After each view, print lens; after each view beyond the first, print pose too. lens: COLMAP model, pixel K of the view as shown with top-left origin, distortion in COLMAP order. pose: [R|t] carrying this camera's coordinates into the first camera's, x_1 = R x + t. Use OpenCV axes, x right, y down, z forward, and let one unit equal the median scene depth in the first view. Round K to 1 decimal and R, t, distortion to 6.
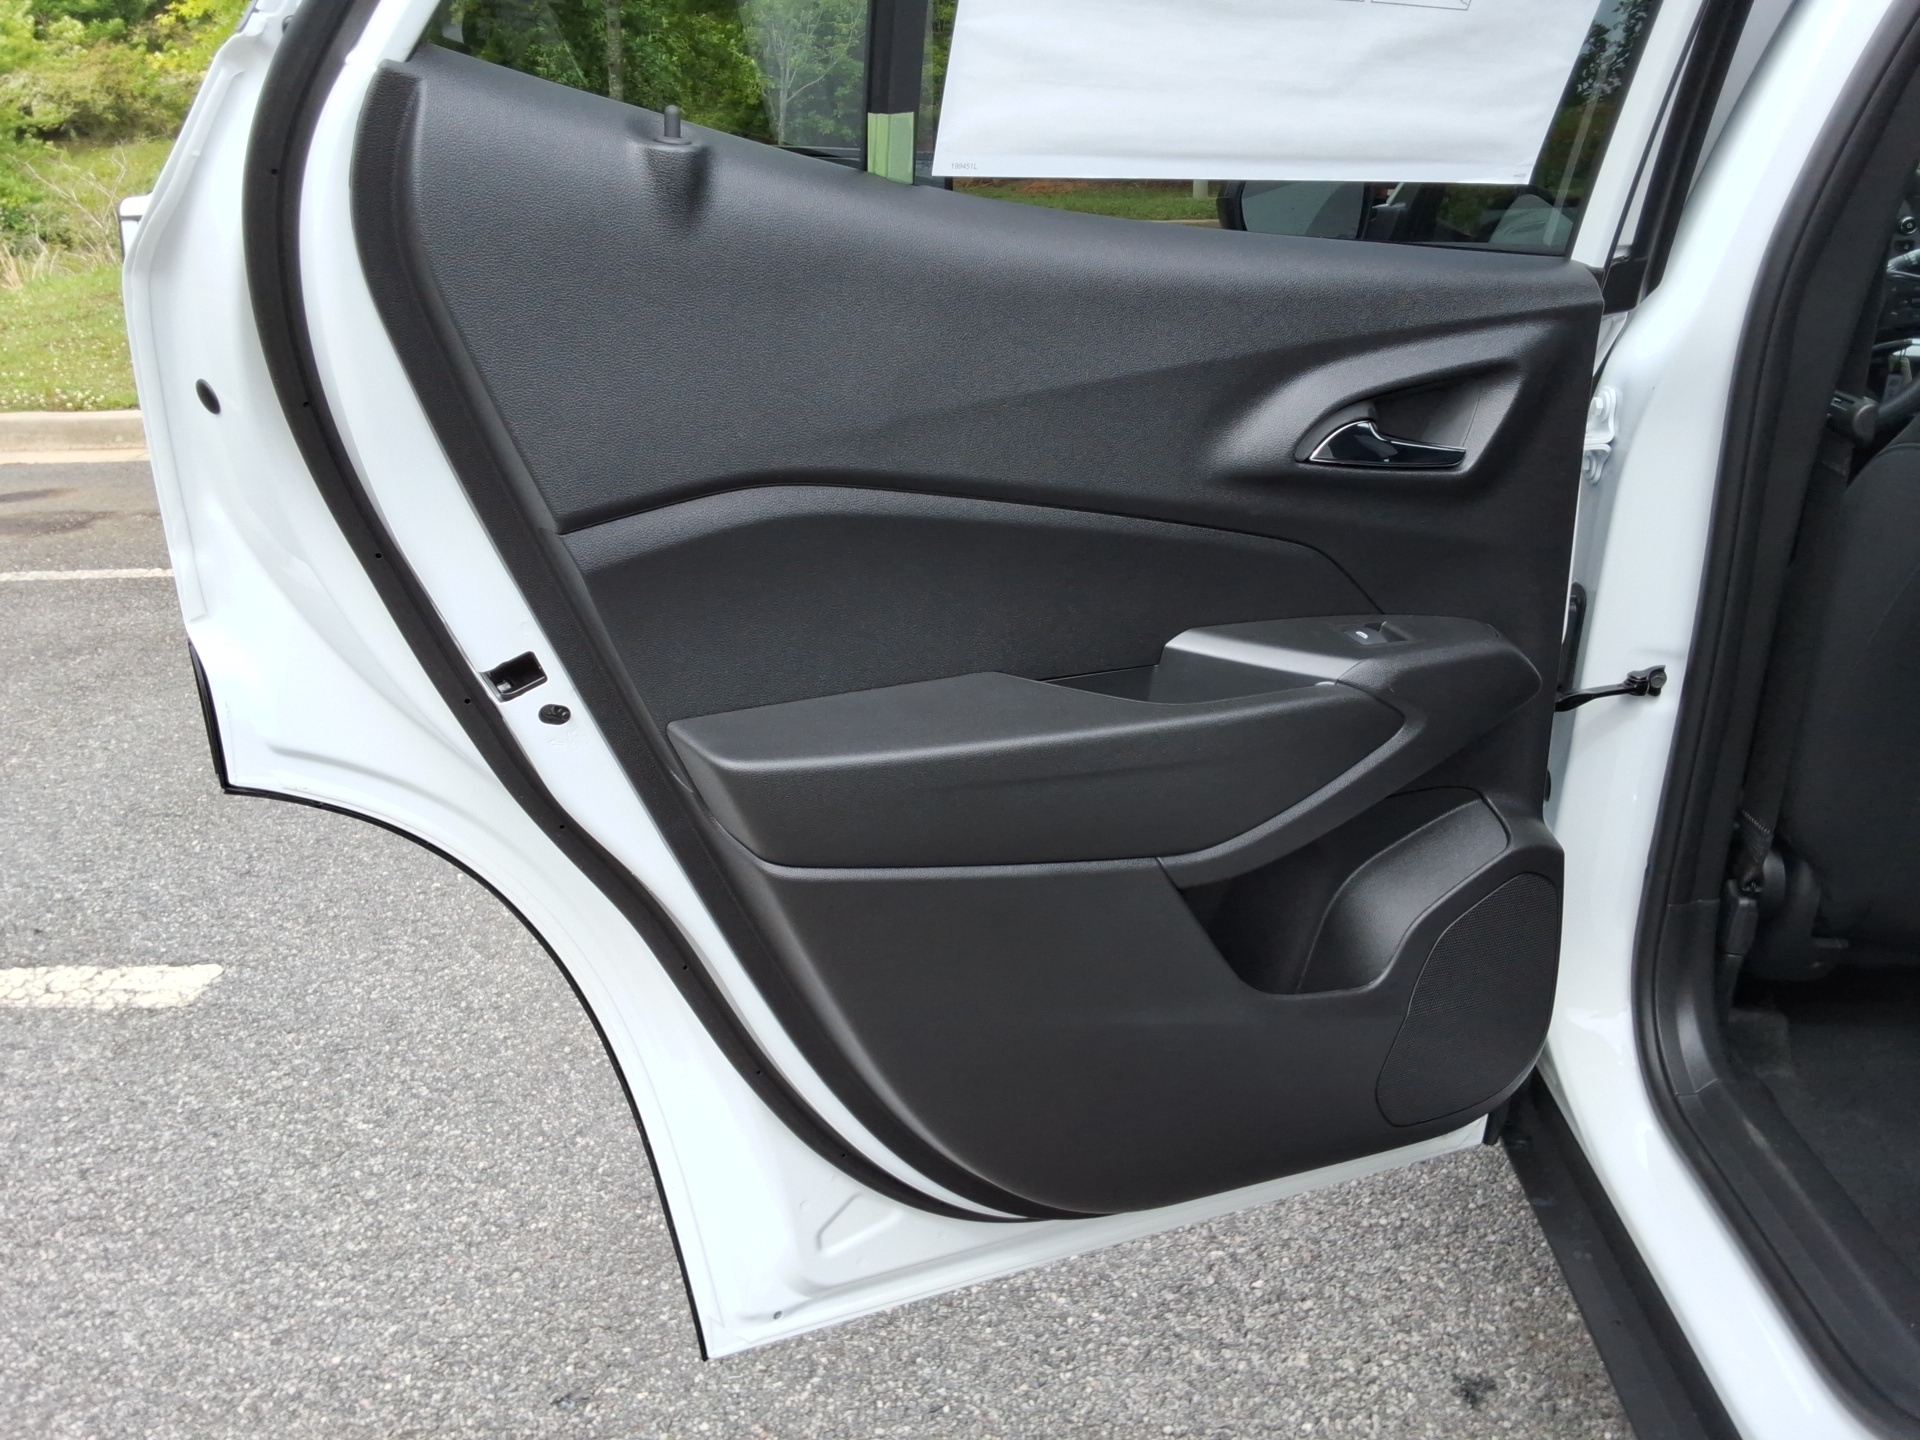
lens RADIAL K [[1560.8, 0, 977.2], [0, 1560.8, 680.0], [0, 0, 1]] dist [0.101646, -0.155945]
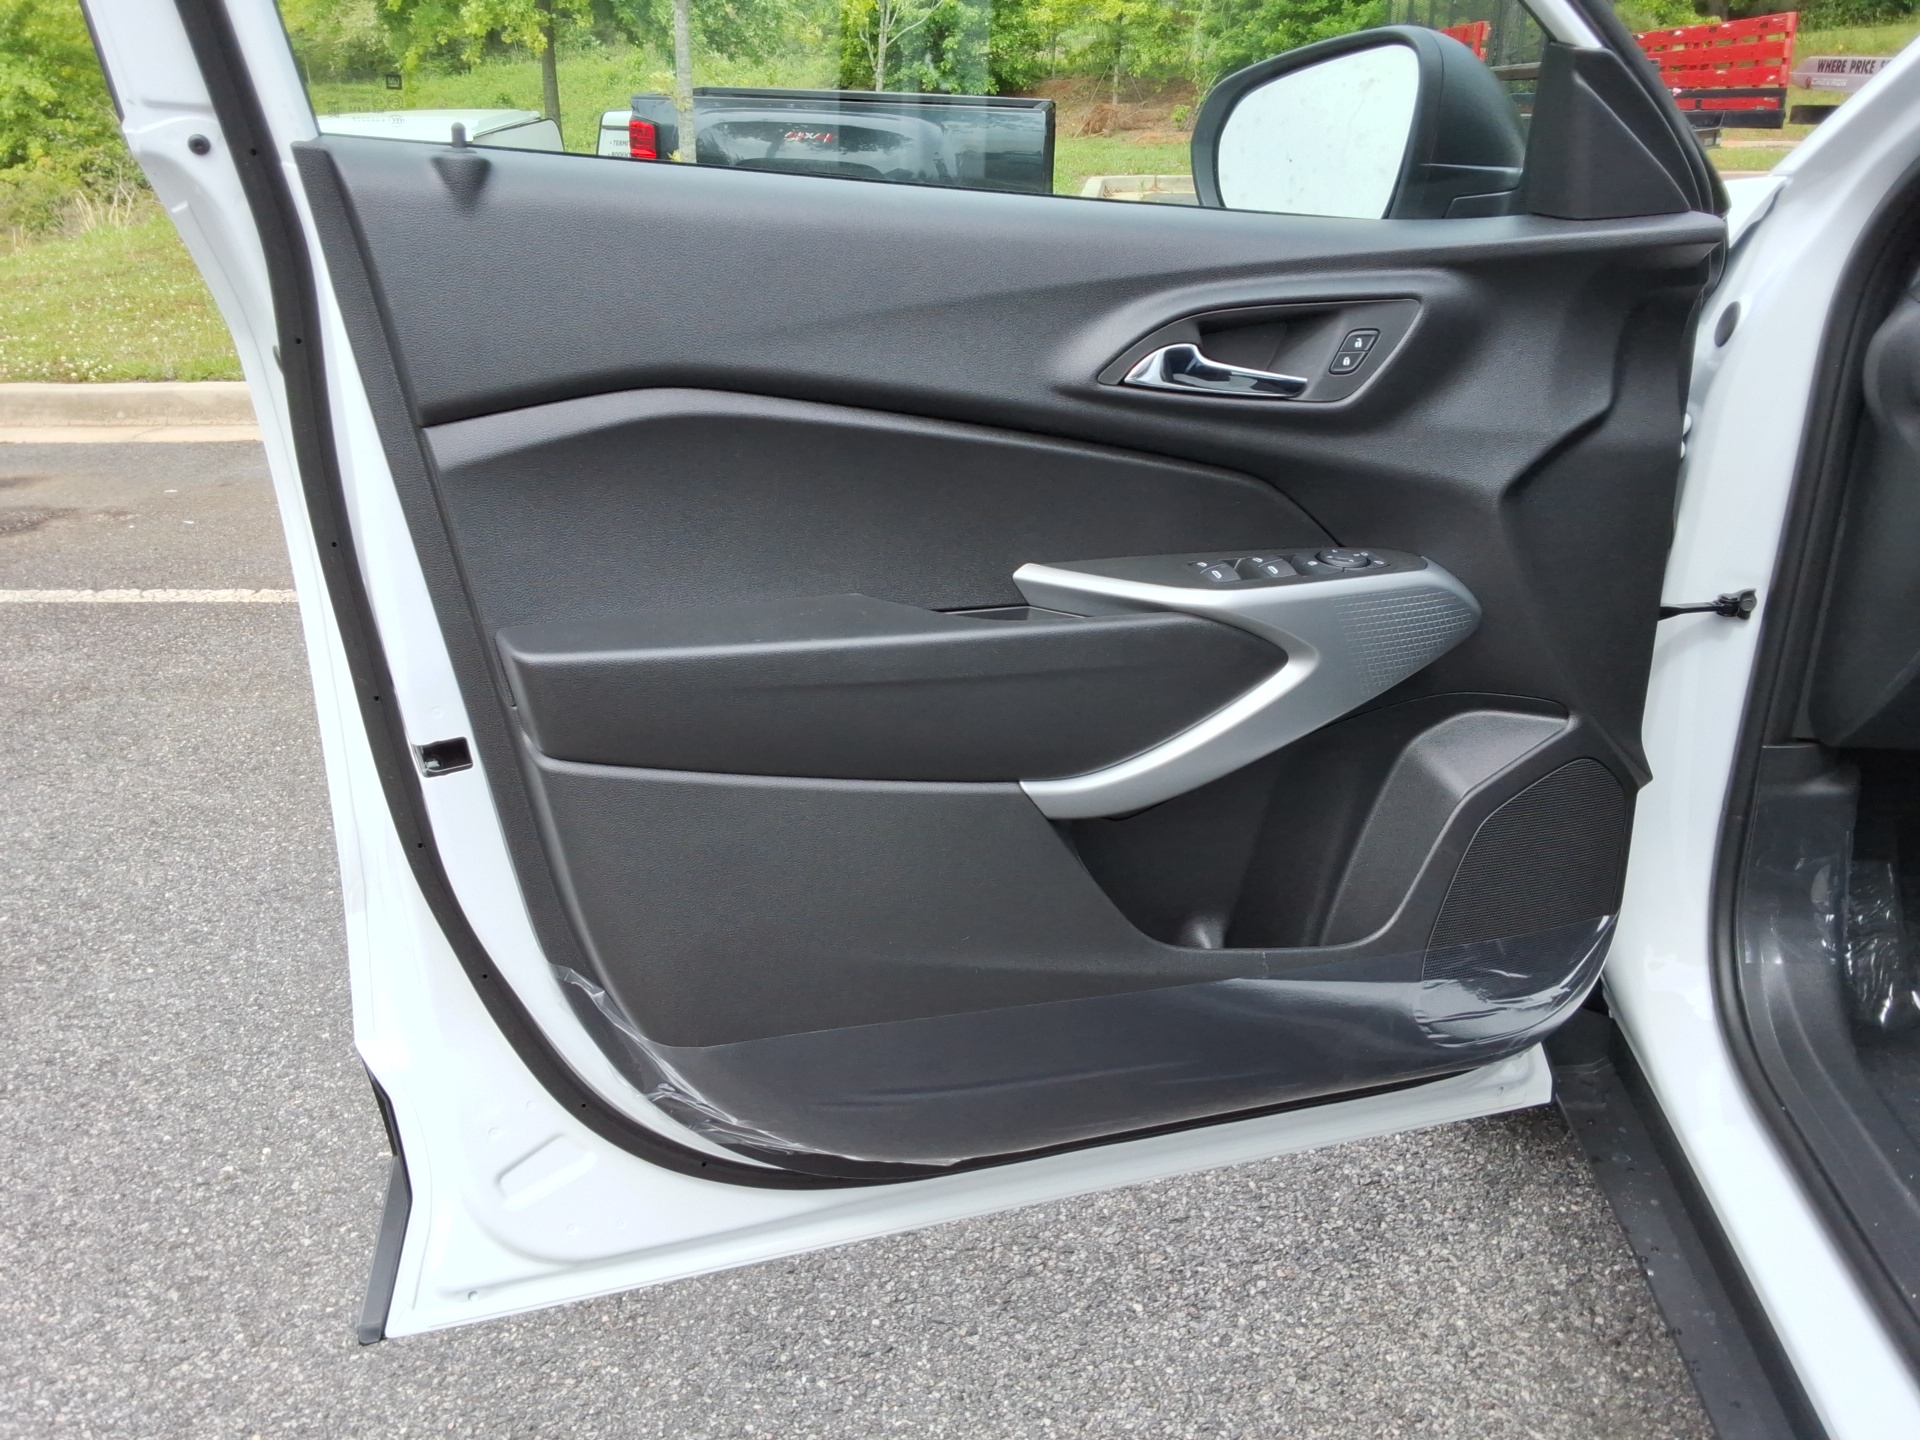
lens RADIAL K [[1536.7, 0, 975.9], [0, 1536.7, 705.2], [0, 0, 1]] dist [0.122718, -0.174251]
pose [[0.997813, 0.027616, -0.060048, 0.007103], [-0.024843, 0.998612, 0.046444, -0.049737], [0.061248, -0.044851, 0.997114, 0.158109]]
